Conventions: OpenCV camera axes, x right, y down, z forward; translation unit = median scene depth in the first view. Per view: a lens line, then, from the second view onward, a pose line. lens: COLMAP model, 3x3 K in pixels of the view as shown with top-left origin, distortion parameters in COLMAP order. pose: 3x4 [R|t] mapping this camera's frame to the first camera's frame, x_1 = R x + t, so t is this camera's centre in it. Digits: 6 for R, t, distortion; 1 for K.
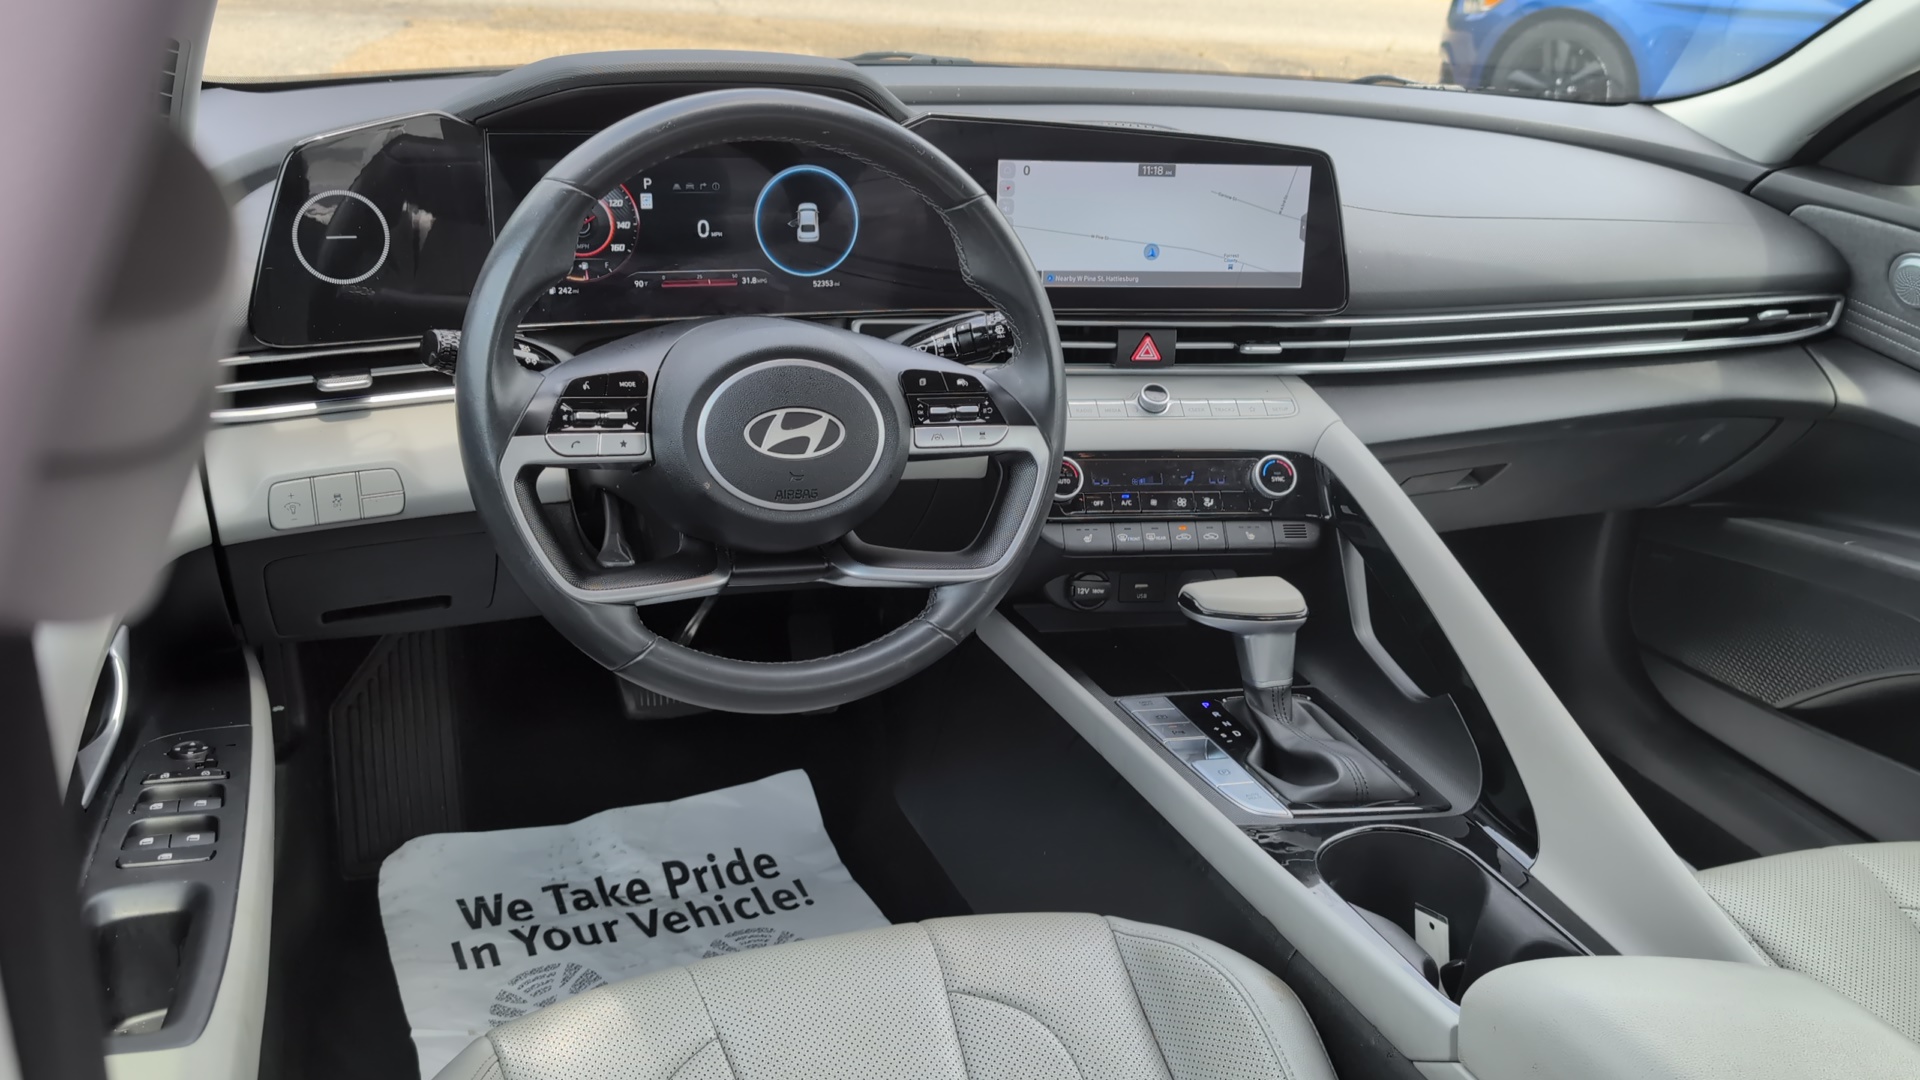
lens RADIAL K [[1620.7, 0, 953.7], [0, 1620.7, 559.0], [0, 0, 1]] dist [0.043375, -0.052463]
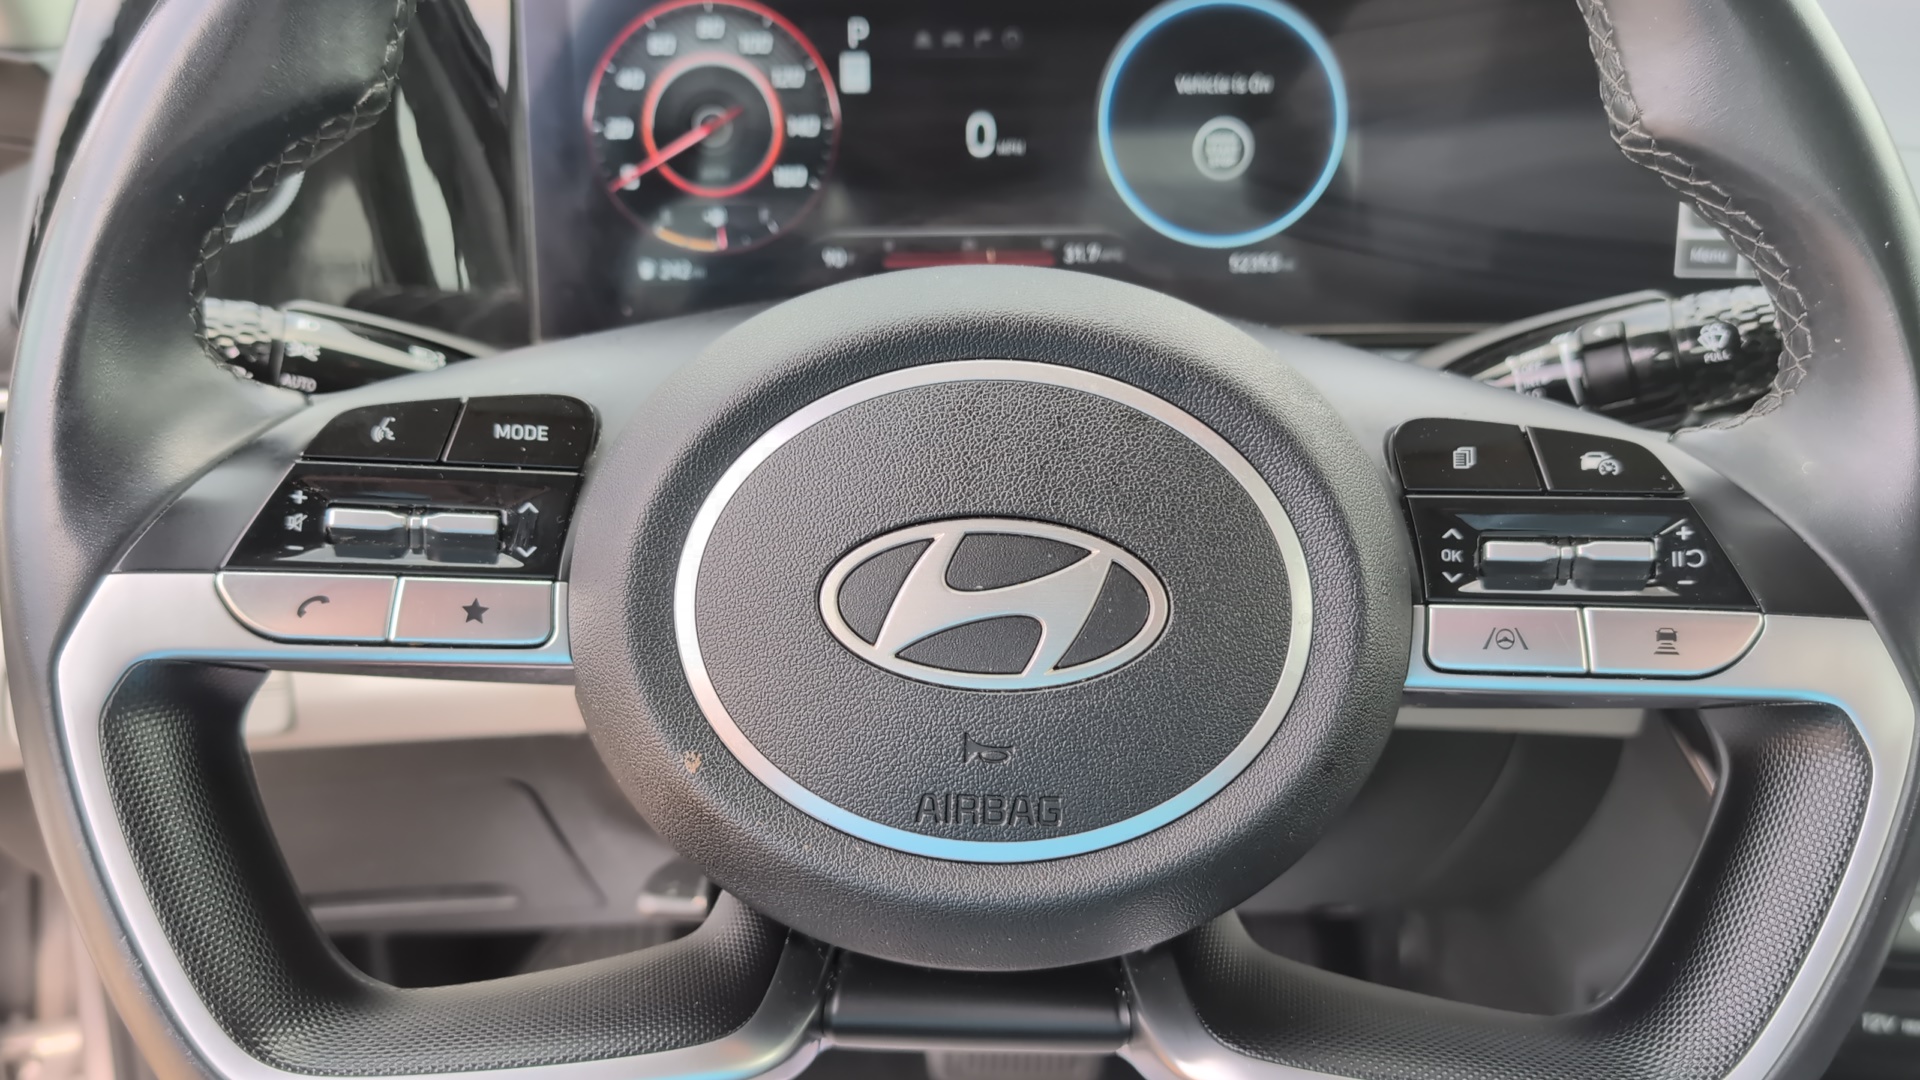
lens RADIAL K [[1620.7, 0, 967.2], [0, 1620.7, 544.3], [0, 0, 1]] dist [0.043375, -0.052463]
pose [[0.938668, 0.036441, -0.342892, -0.000764], [-0.073211, 0.992790, -0.094906, -0.050783], [0.336961, 0.114189, 0.934568, 0.611456]]
